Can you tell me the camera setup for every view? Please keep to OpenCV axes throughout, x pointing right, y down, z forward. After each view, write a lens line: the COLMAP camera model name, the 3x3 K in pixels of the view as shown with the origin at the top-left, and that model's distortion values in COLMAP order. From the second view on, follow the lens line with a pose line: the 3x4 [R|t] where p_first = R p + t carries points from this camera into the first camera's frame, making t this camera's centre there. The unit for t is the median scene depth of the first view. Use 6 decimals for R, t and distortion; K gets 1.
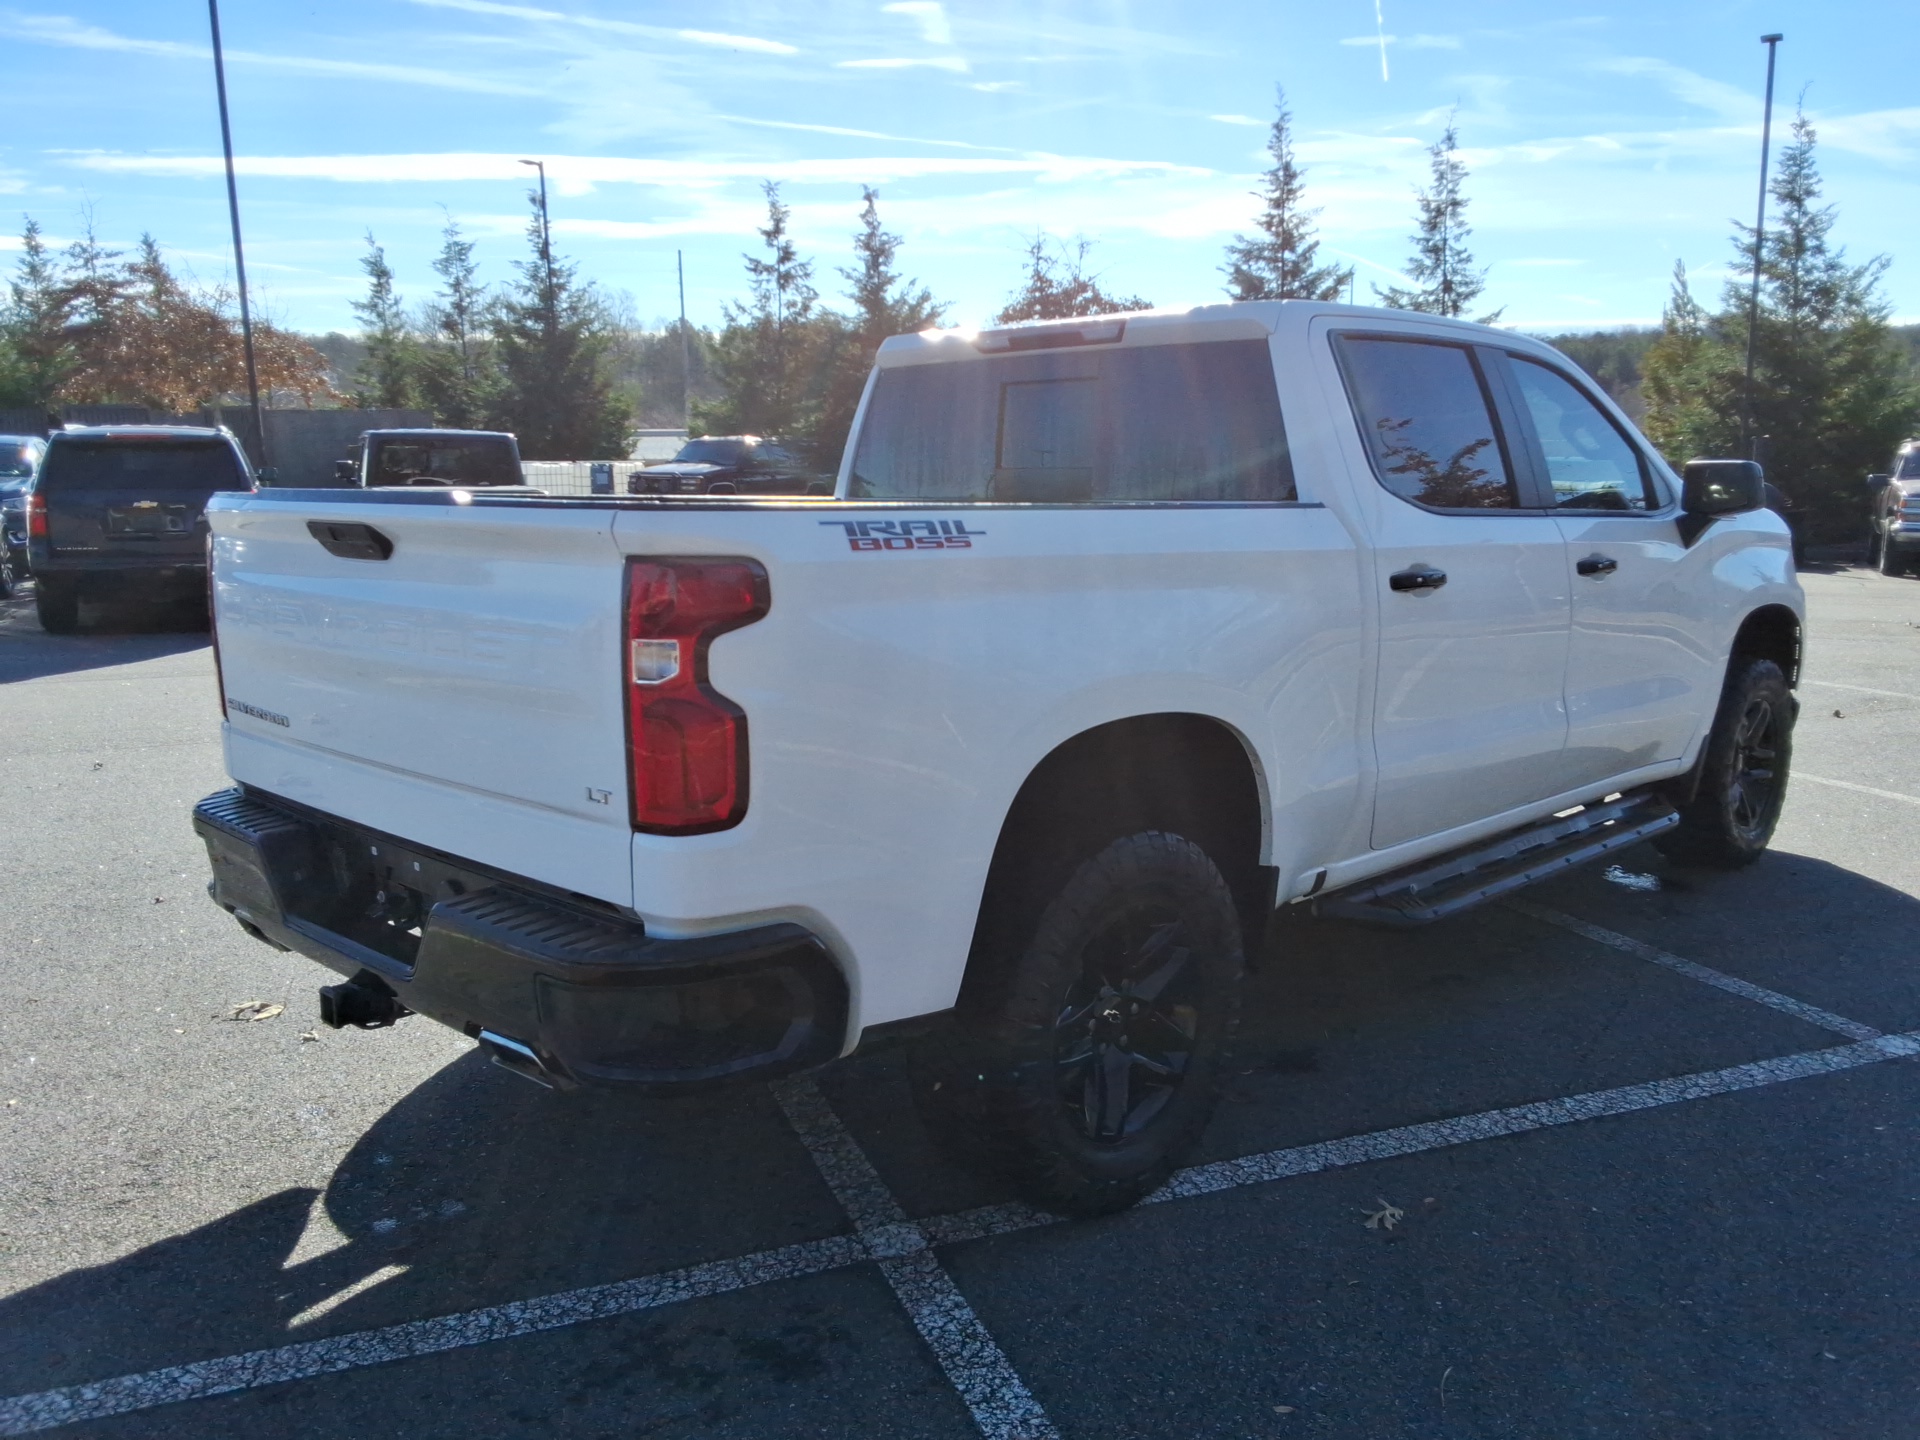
lens RADIAL K [[1534.4, 0, 975.7], [0, 1534.4, 688.0], [0, 0, 1]] dist [0.122714, -0.194615]
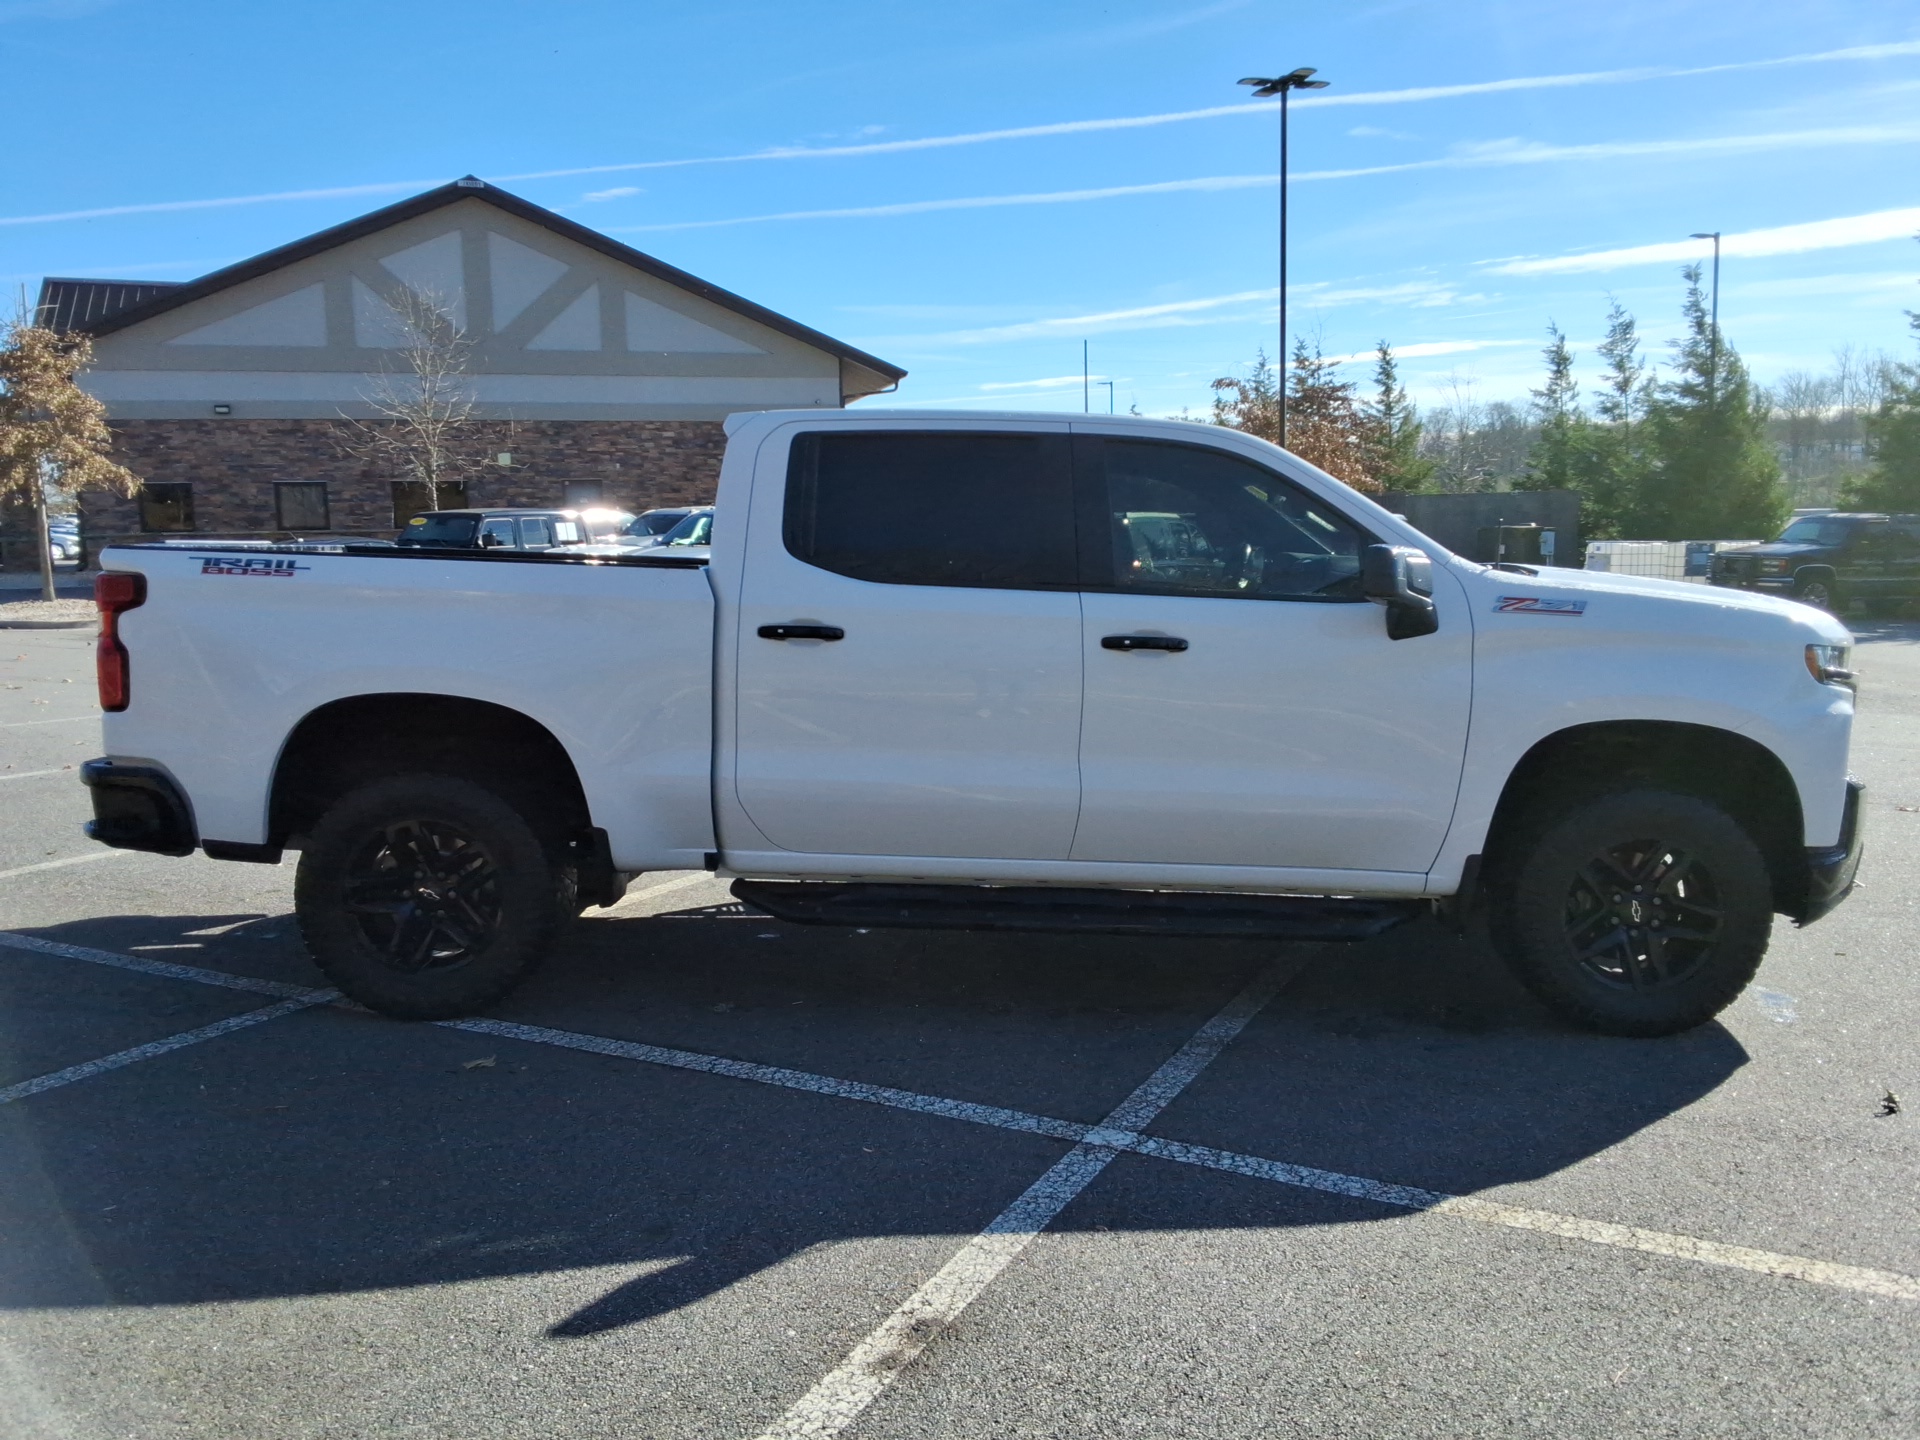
lens RADIAL K [[1534.4, 0, 975.7], [0, 1534.4, 688.0], [0, 0, 1]] dist [0.122714, -0.194615]
pose [[0.683290, 0.081101, -0.725629, 0.171070], [-0.117954, 0.993019, -0.000086, -0.005583], [0.720556, 0.085649, 0.688086, 0.035476]]
